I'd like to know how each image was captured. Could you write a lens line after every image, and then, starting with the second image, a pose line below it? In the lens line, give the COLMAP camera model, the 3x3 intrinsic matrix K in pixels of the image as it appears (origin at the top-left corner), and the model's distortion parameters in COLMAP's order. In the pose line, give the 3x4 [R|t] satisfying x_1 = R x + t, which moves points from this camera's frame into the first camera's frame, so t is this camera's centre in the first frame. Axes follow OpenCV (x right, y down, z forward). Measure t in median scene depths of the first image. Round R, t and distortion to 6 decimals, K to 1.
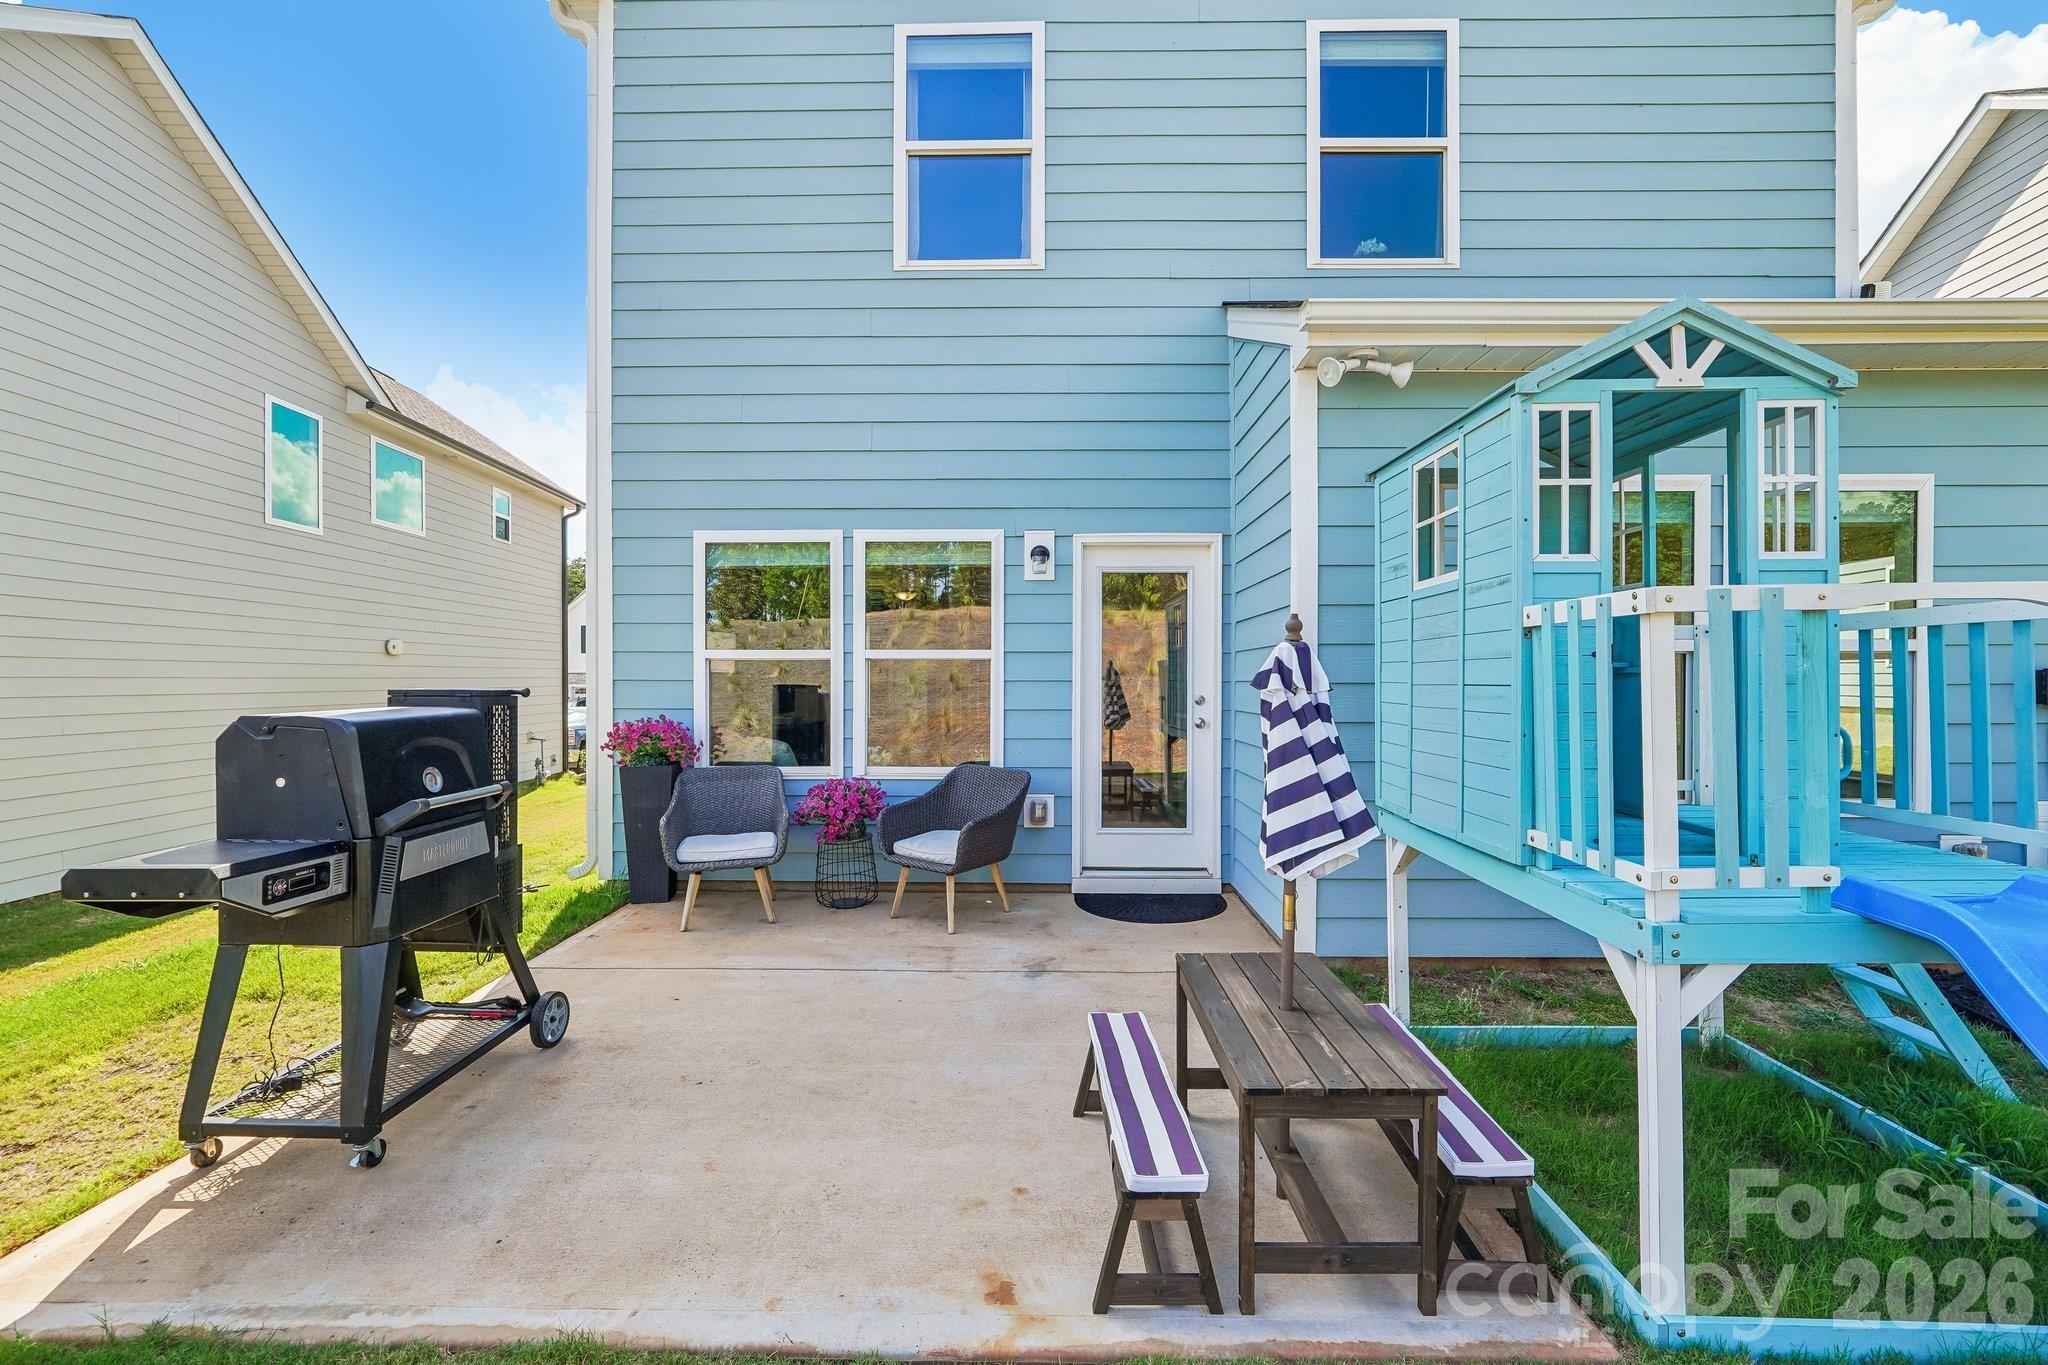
lens RADIAL K [[865.1, 0, 1047.5], [0, 865.1, 691.9], [0, 0, 1]] dist [-0.018478, 0.005955]
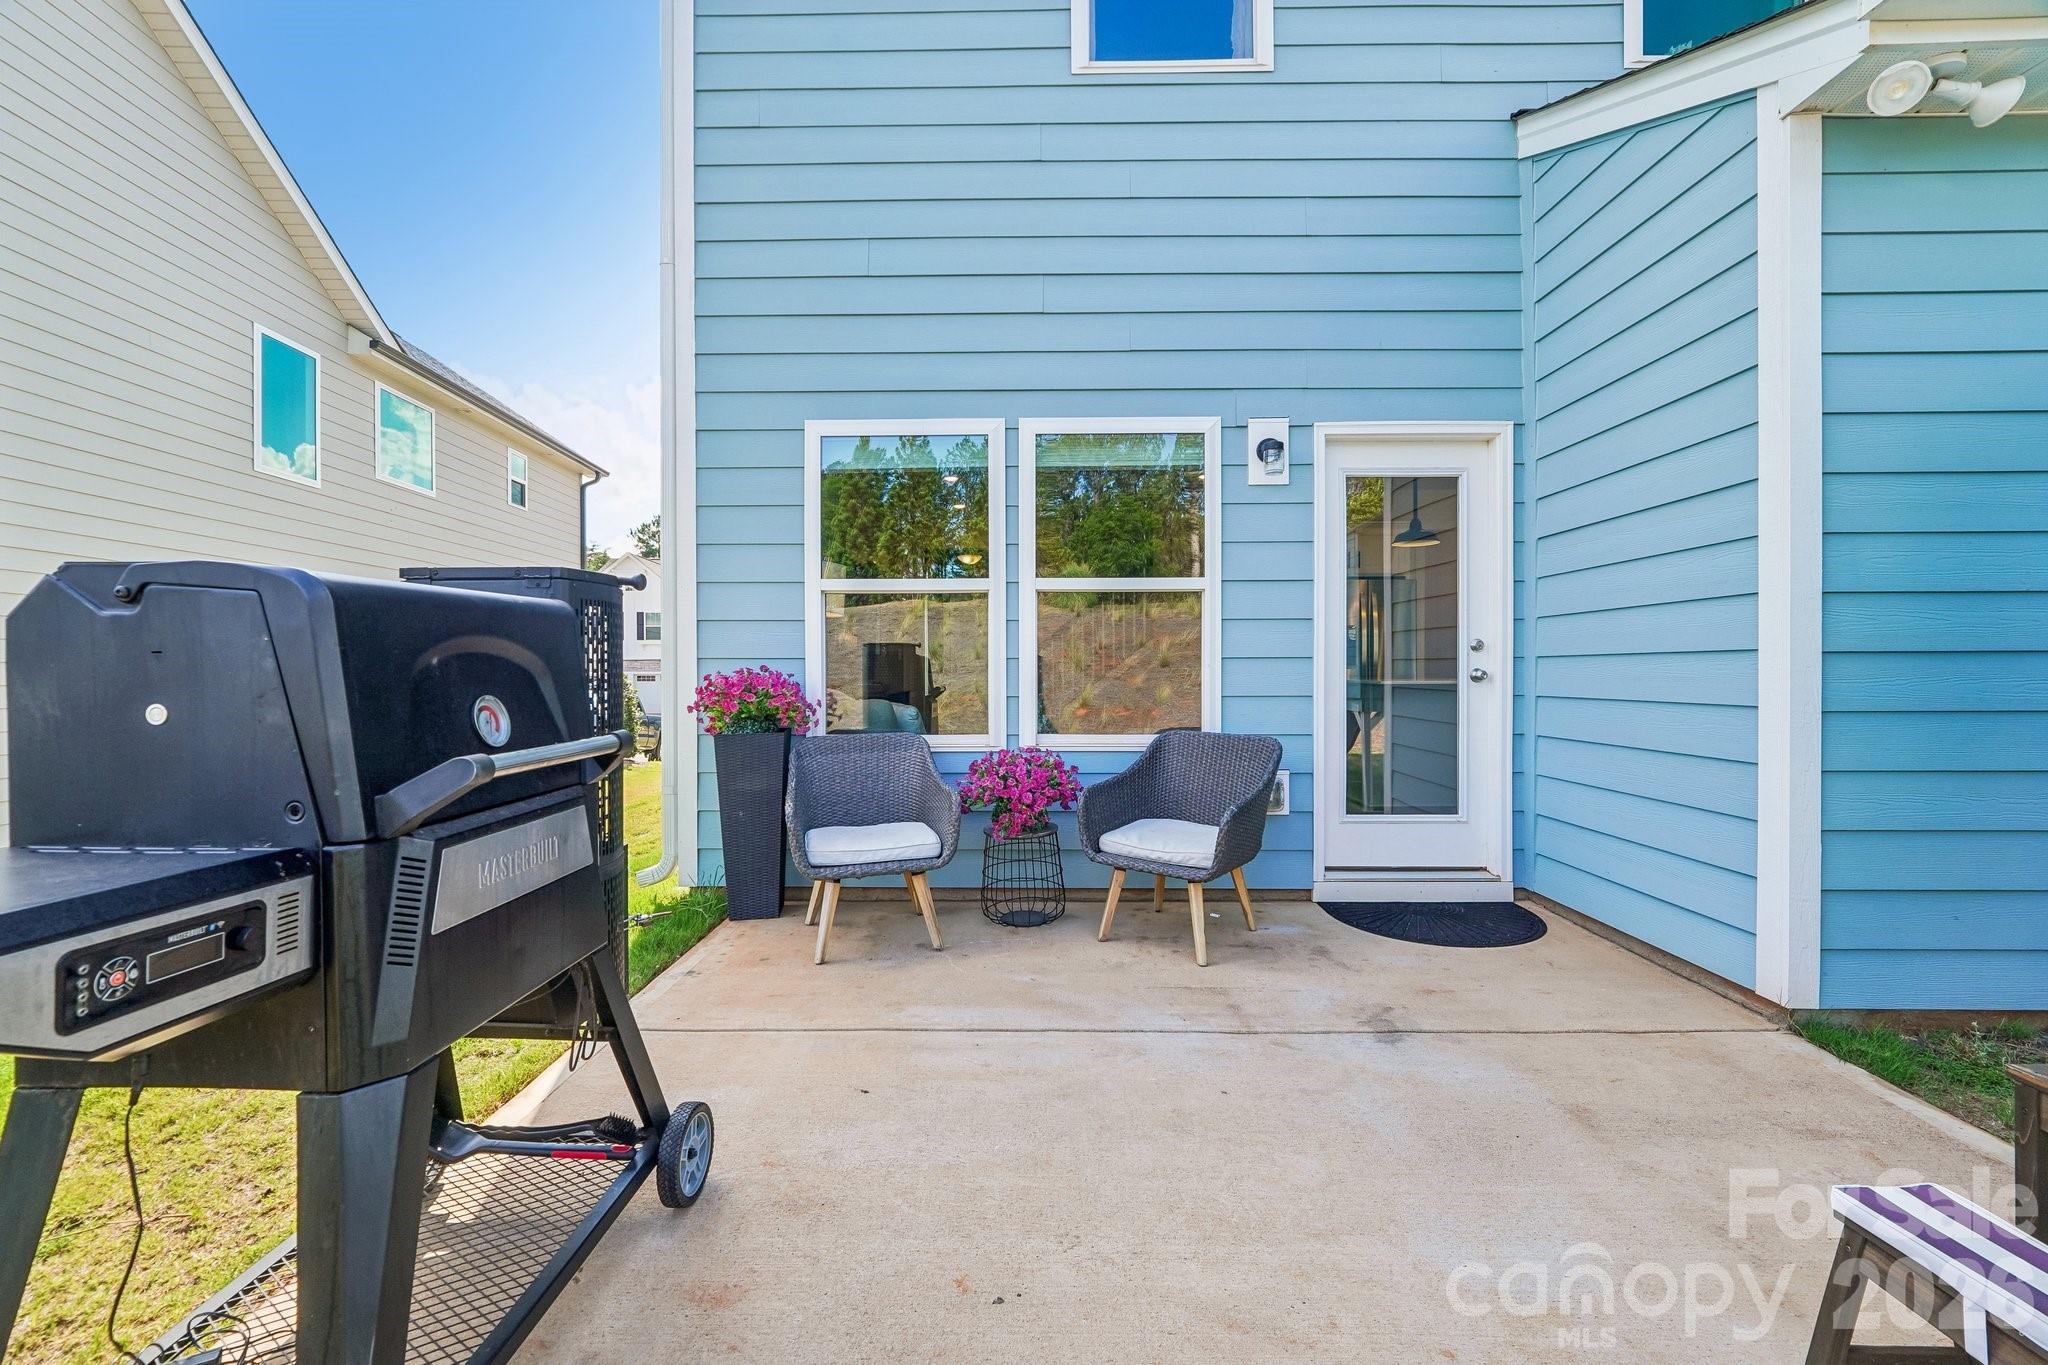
lens RADIAL K [[865.1, 0, 1053.8], [0, 865.1, 680.5], [0, 0, 1]] dist [-0.018478, 0.005955]
pose [[0.999994, -0.003331, 0.000283, -0.208549], [0.003331, 0.999994, -0.000165, 0.042593], [-0.000282, 0.000165, 1.000000, 0.267705]]
